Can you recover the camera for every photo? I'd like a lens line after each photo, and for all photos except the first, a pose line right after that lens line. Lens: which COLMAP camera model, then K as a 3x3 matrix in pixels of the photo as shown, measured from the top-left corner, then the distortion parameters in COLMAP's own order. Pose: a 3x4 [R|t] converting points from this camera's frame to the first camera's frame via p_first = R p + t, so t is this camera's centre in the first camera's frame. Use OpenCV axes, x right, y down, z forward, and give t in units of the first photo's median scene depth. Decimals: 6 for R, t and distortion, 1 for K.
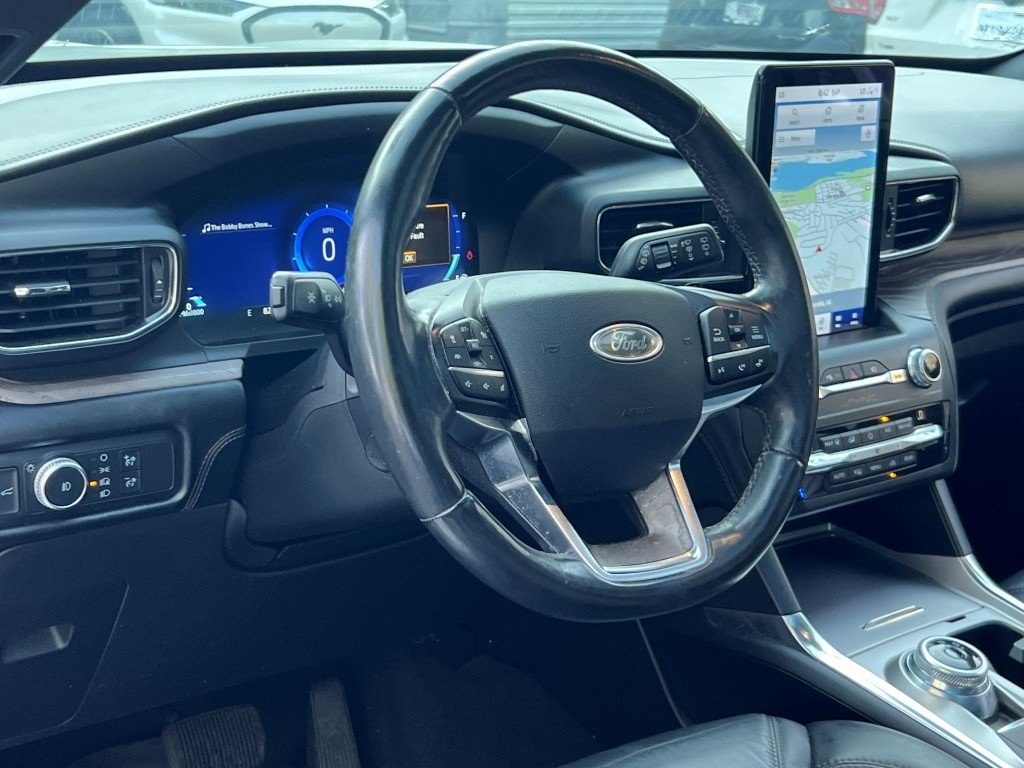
lens RADIAL K [[1584.4, 0, 511.8], [0, 1584.4, 379.9], [0, 0, 1]] dist [0.055743, 0.000000]
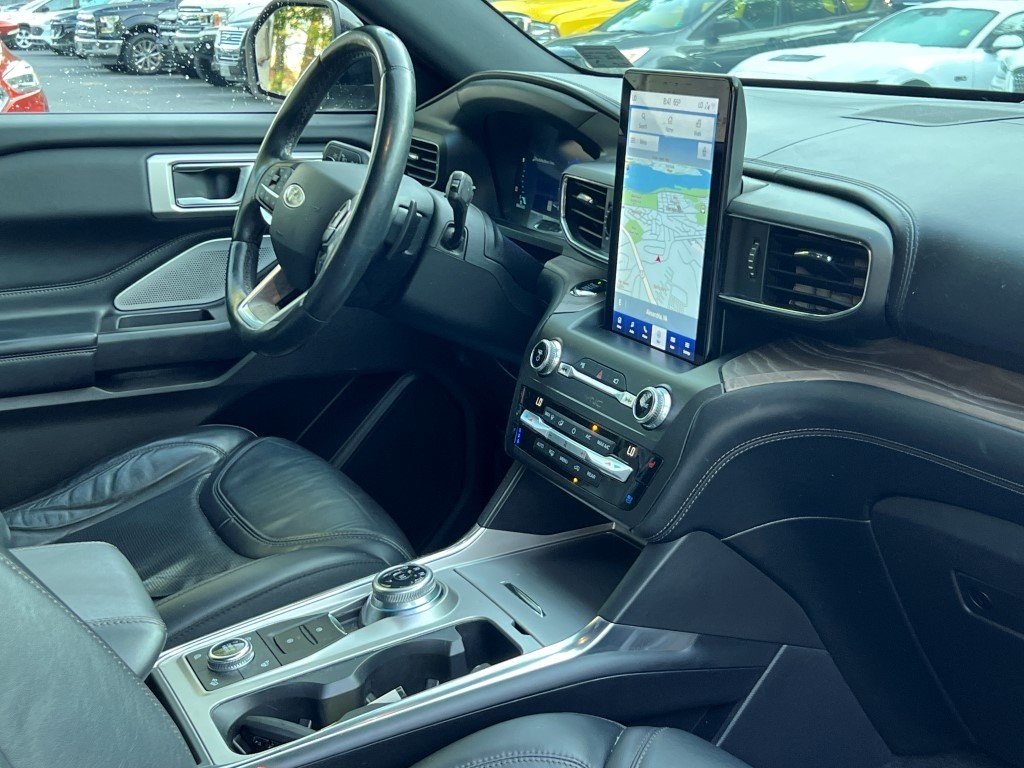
lens RADIAL K [[1370.5, 0, 511.2], [0, 1370.5, 385.3], [0, 0, 1]] dist [0.078737, 0.000000]
pose [[-0.206543, 0.203033, -0.957140, 1.071941], [-0.293389, 0.920368, 0.258544, -0.208211], [0.933414, 0.334215, -0.130528, 1.065301]]
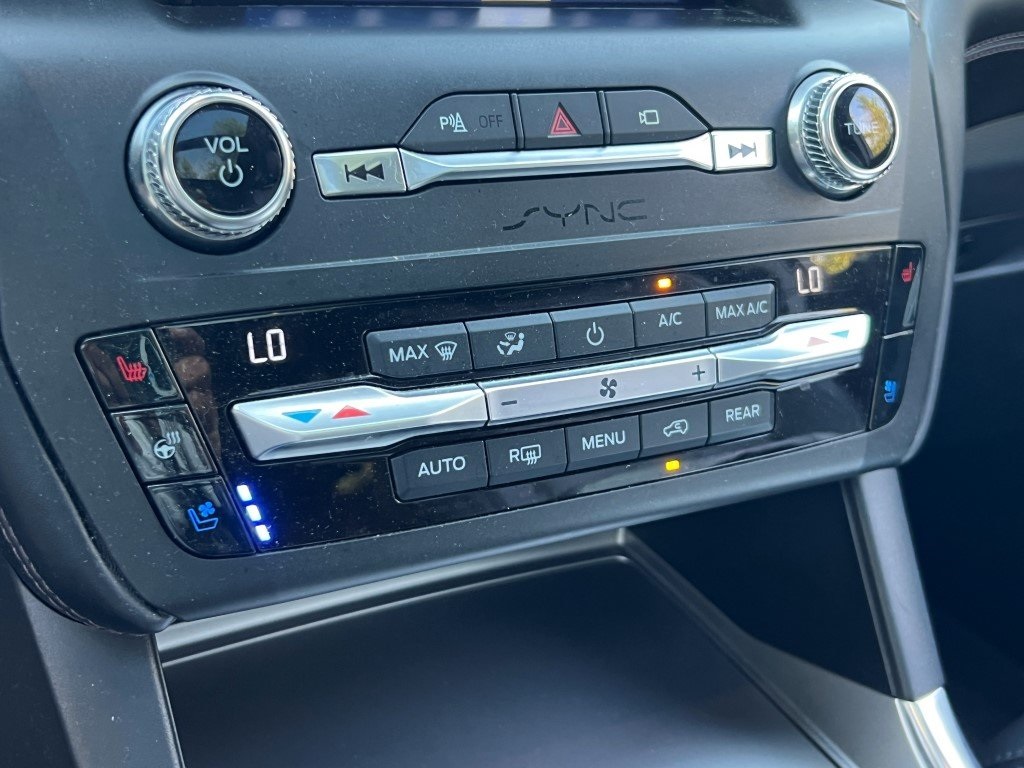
lens RADIAL K [[1297.5, 0, 506.2], [0, 1297.5, 382.9], [0, 0, 1]] dist [0.054812, 0.000000]
pose [[0.985924, 0.089282, -0.141360, 0.243827], [-0.071994, 0.989790, 0.123018, 0.015183], [0.150900, -0.111110, 0.982285, 0.755709]]
